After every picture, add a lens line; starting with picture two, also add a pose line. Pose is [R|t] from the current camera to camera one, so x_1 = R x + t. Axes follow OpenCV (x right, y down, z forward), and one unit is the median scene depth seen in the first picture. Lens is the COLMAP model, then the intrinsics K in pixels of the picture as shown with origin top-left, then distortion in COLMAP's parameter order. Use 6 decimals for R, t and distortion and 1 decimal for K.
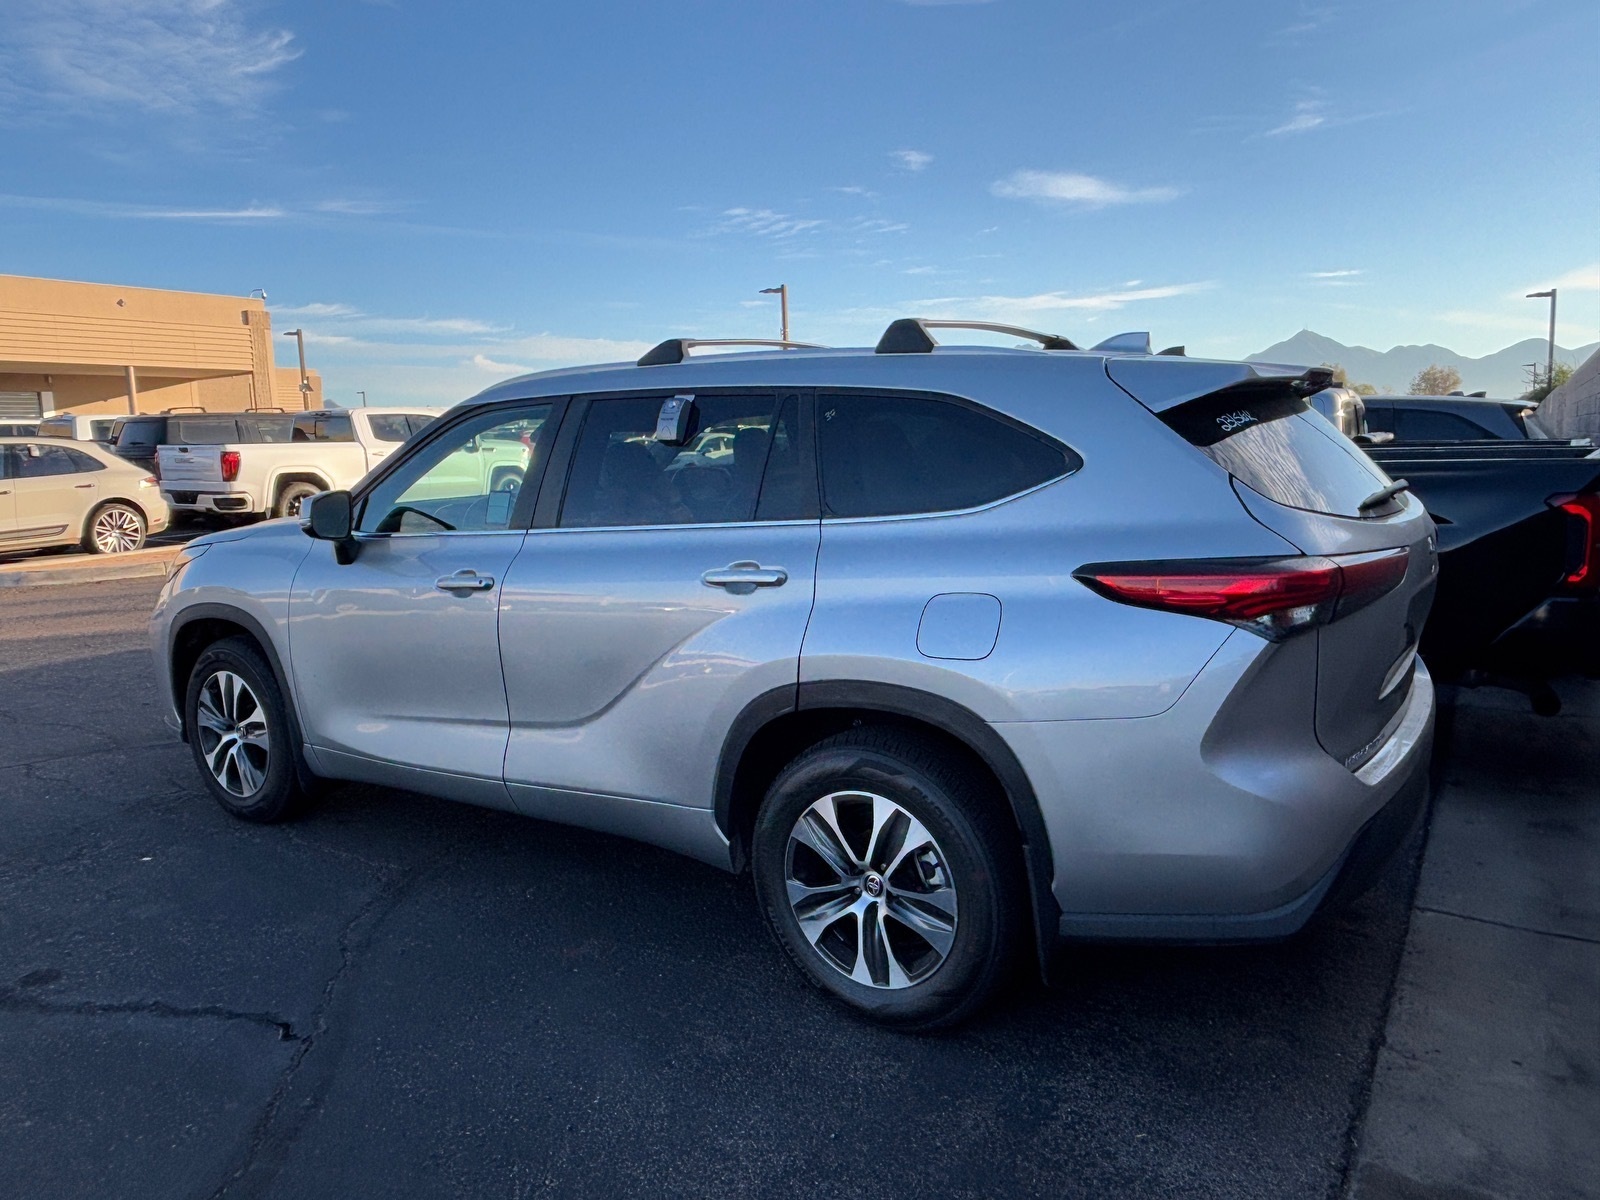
lens RADIAL K [[1122.1, 0, 800.5], [0, 1122.1, 599.5], [0, 0, 1]] dist [0.010681, 0.003991]
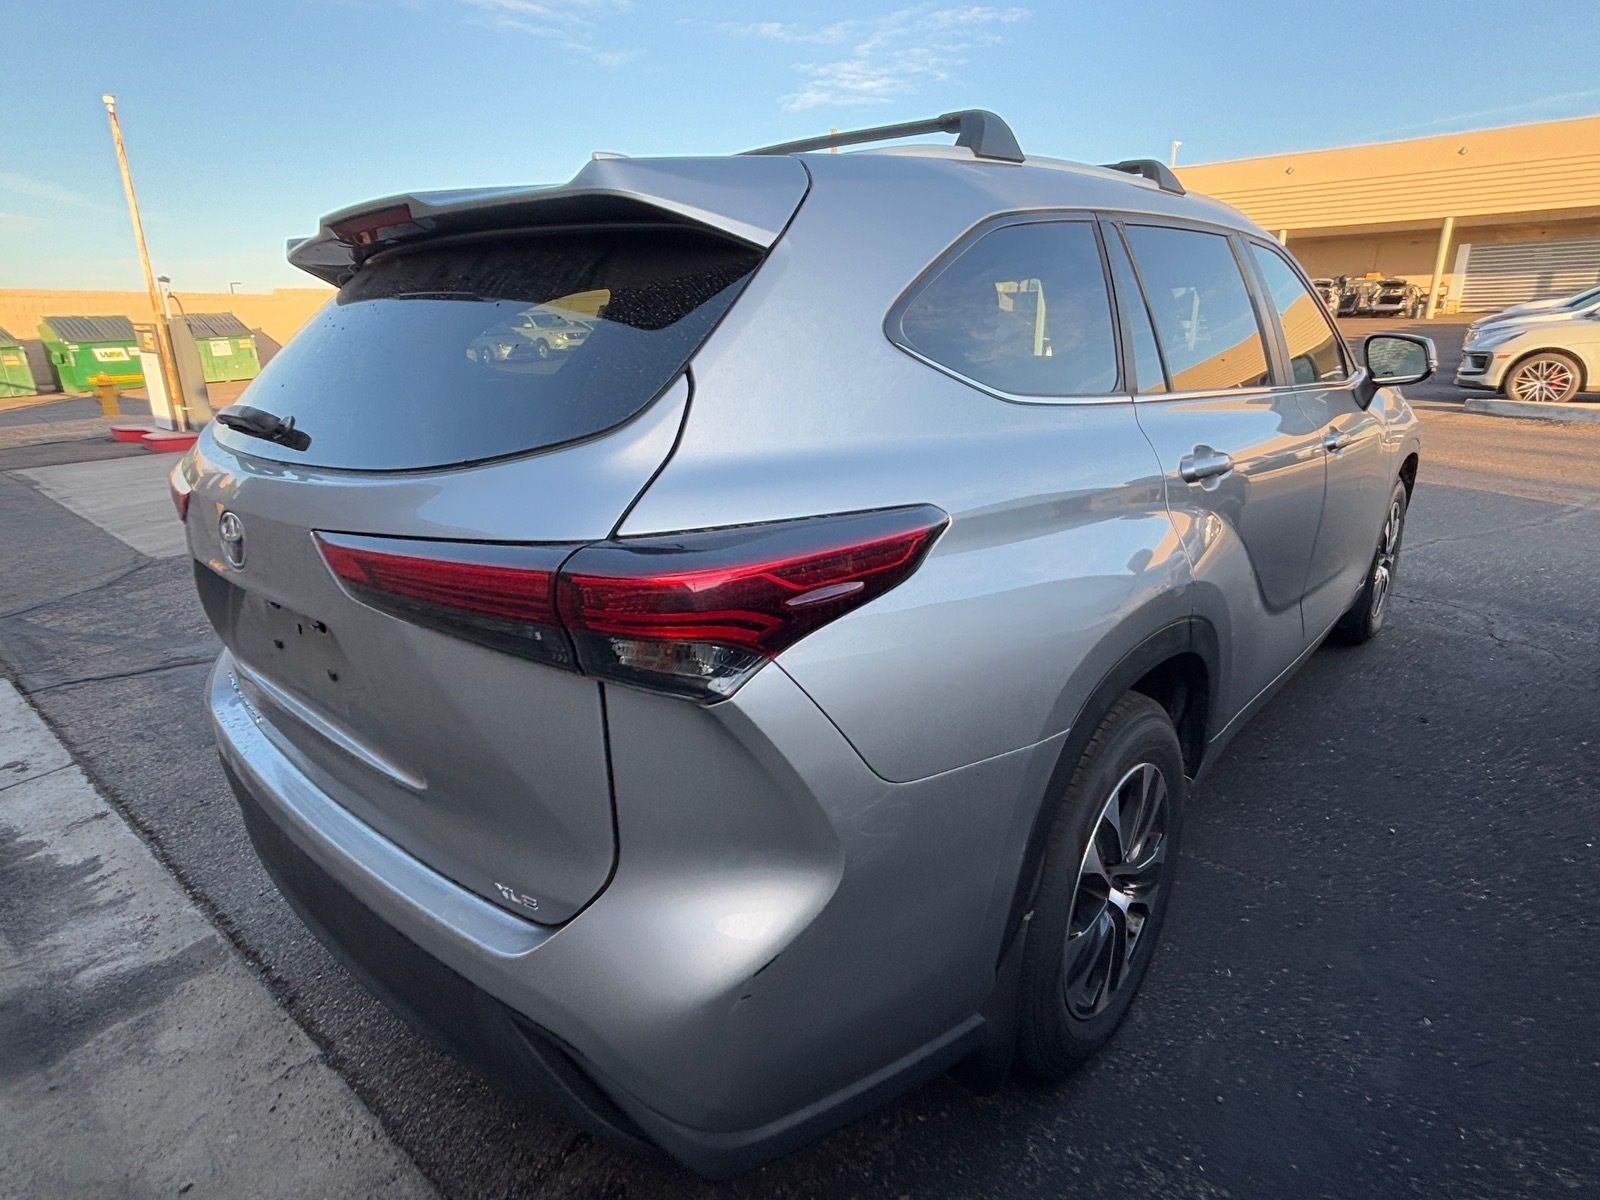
lens RADIAL K [[834.6, 0, 801.0], [0, 834.6, 600.5], [0, 0, 1]] dist [-0.000111, -0.000159]
pose [[-0.132077, 0.286982, -0.948787, 0.927613], [-0.079855, 0.950981, 0.298762, -0.139216], [0.988018, 0.115225, -0.102686, 1.327484]]
